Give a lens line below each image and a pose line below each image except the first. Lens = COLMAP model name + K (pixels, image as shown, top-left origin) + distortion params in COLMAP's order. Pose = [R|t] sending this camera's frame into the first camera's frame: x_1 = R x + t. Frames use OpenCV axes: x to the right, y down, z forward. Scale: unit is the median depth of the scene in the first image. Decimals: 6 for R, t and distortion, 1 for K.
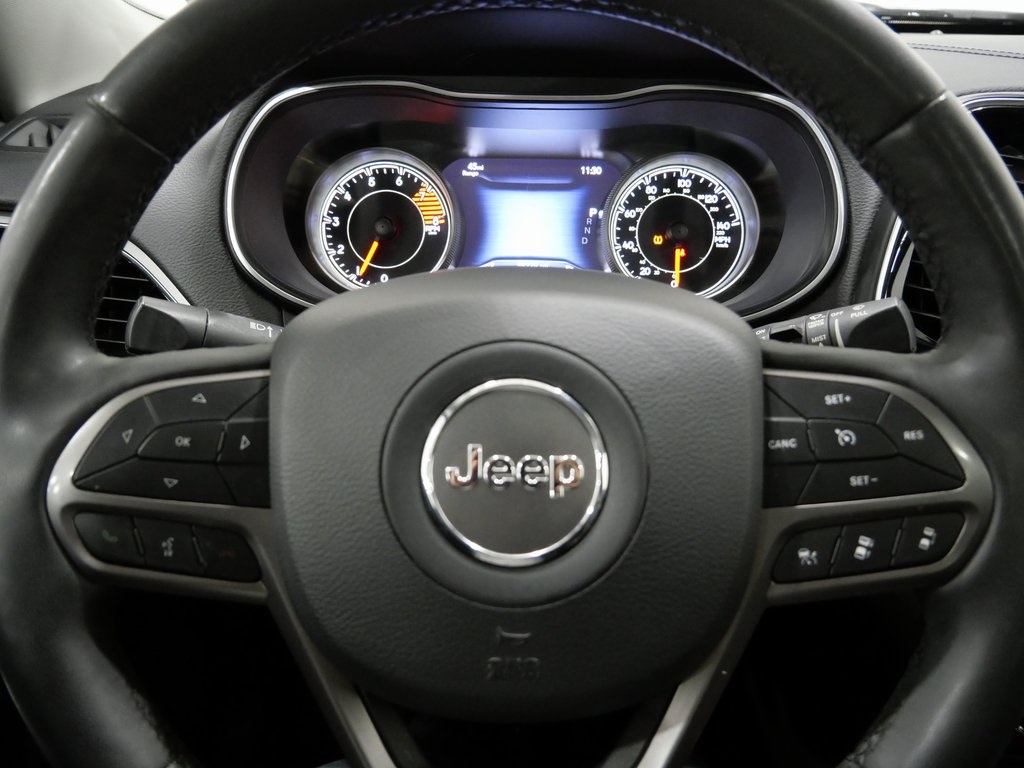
lens RADIAL K [[717.1, 0, 503.5], [0, 717.1, 385.1], [0, 0, 1]] dist [-0.033388, 0.008511]
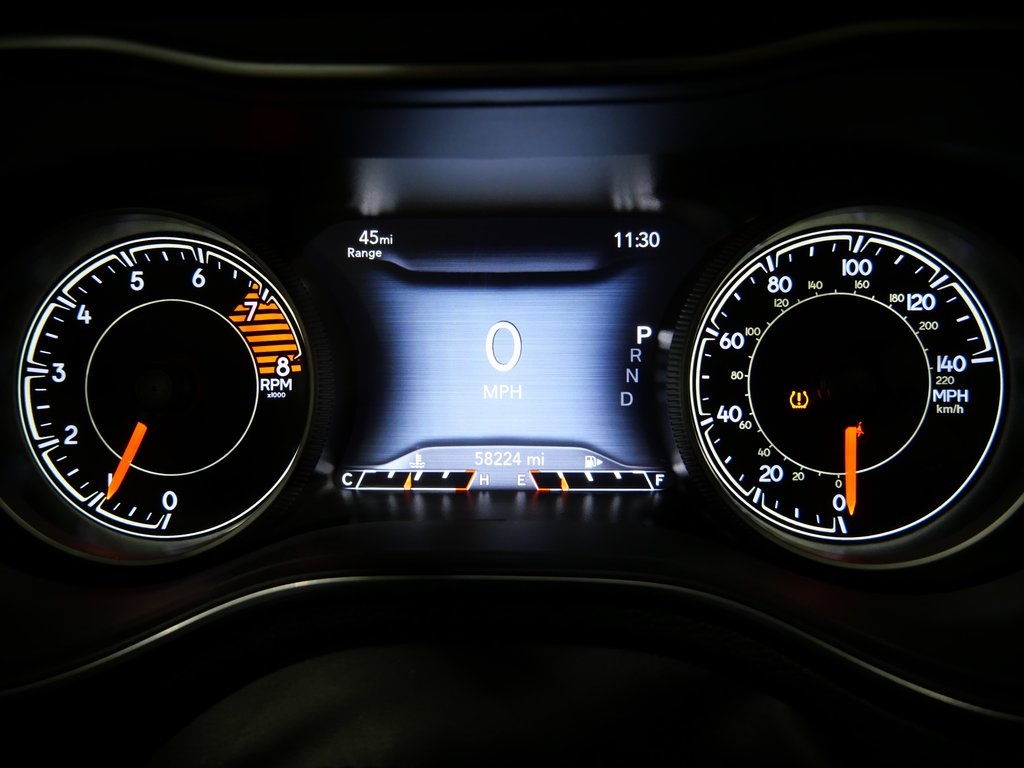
lens RADIAL K [[821.3, 0, 506.3], [0, 821.3, 387.6], [0, 0, 1]] dist [-0.021896, 0.004643]
pose [[0.999644, -0.024150, -0.011336, 0.046669], [0.023667, 0.998882, -0.040931, -0.194358], [0.012312, 0.040649, 0.999098, 0.507386]]
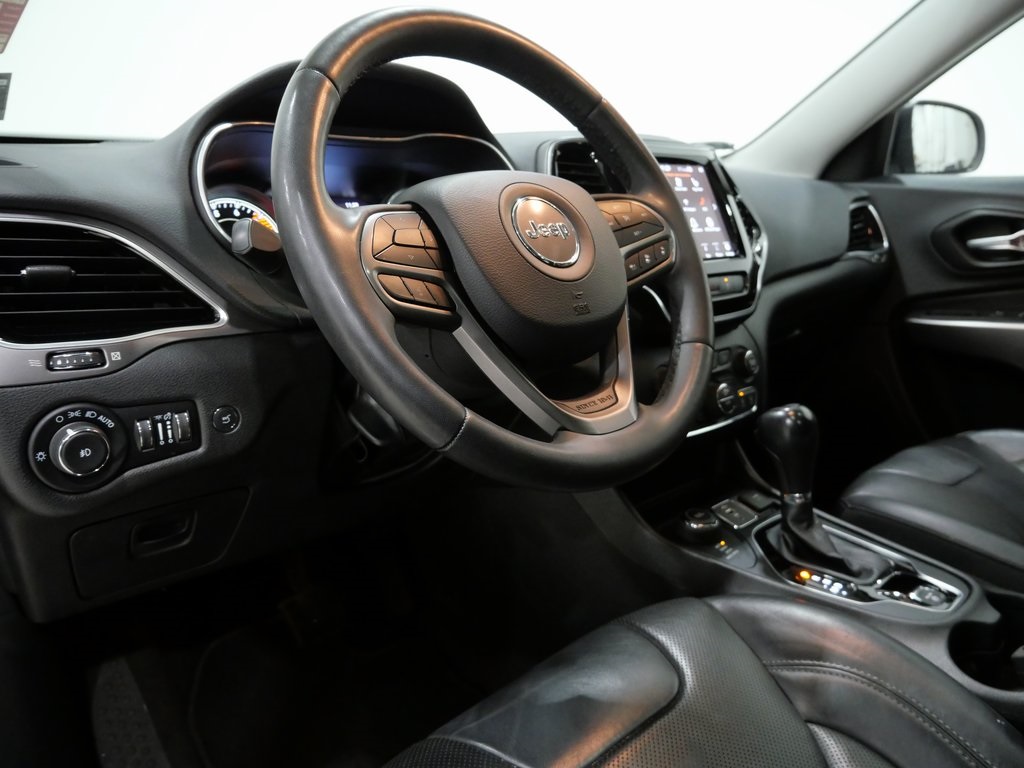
lens RADIAL K [[717.1, 0, 506.6], [0, 717.1, 384.5], [0, 0, 1]] dist [-0.033388, 0.008511]
pose [[0.712477, -0.179853, 0.678255, -0.754006], [0.354402, 0.926482, -0.126608, 0.363938], [-0.605621, 0.330580, 0.723837, -0.168234]]
